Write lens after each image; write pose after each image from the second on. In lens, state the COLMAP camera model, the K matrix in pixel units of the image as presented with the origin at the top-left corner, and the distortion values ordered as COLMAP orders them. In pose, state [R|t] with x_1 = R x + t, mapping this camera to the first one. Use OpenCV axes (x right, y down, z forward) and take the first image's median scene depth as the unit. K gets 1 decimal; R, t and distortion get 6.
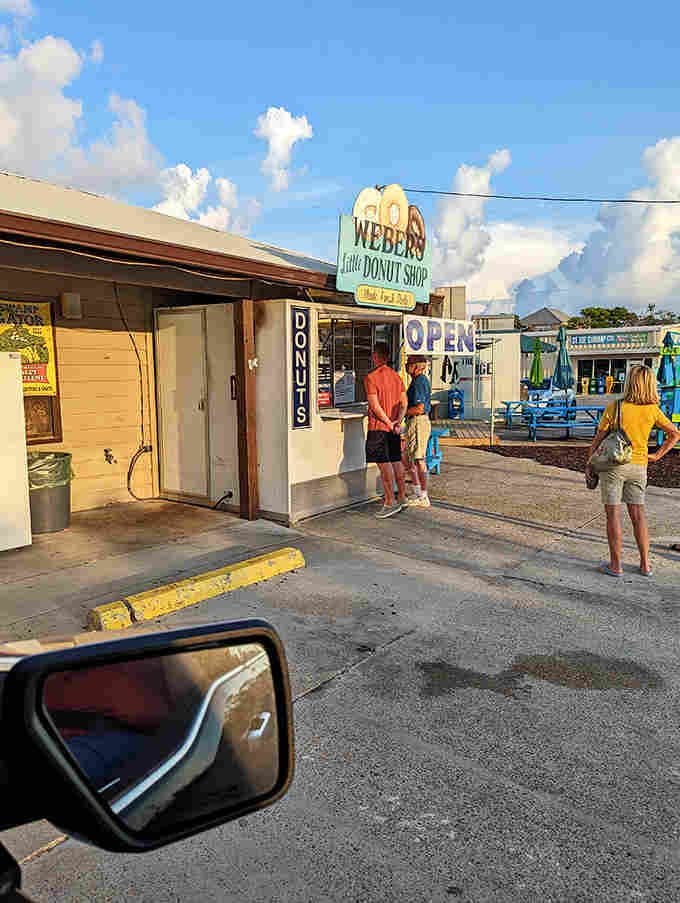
lens RADIAL K [[664.4, 0, 361.8], [0, 664.4, 449.6], [0, 0, 1]] dist [-0.000324, 0.000373]
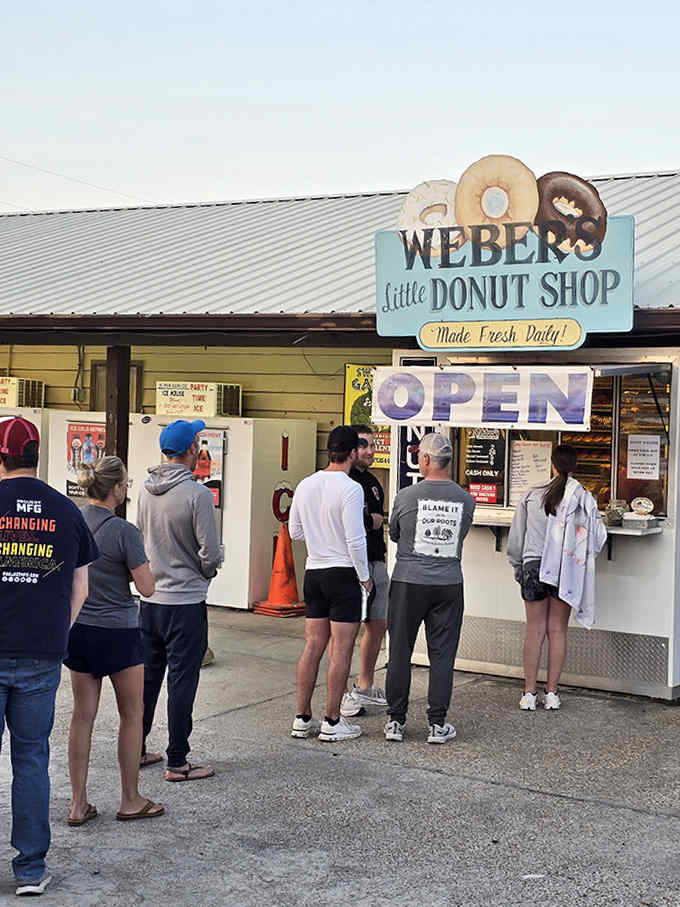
lens RADIAL K [[1574.1, 0, 340.0], [0, 1574.1, 453.5], [0, 0, 1]] dist [0.038829, 0.037480]
pose [[-0.006653, 0.027323, -0.999605, 1.564585], [-0.153228, 0.987794, 0.028020, -0.145601], [0.988168, 0.153354, -0.002385, 0.919350]]
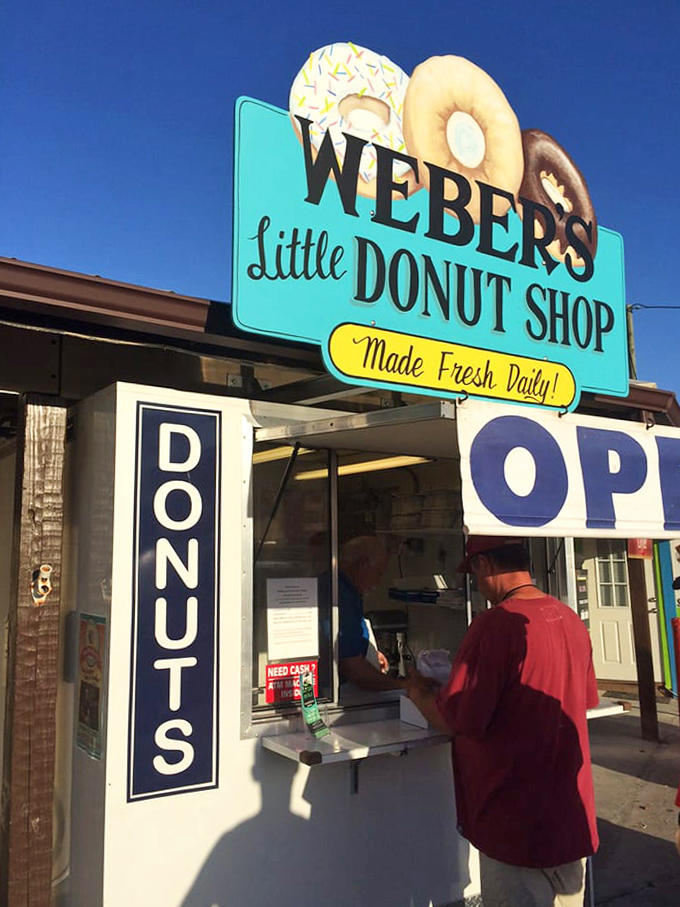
lens RADIAL K [[834.3, 0, 358.0], [0, 834.3, 455.2], [0, 0, 1]] dist [0.065760, -0.000473]
pose [[0.937340, -0.097290, -0.334557, 0.130341], [-0.007187, 0.954619, -0.297743, -0.065624], [0.348342, 0.281491, 0.894104, 0.647366]]
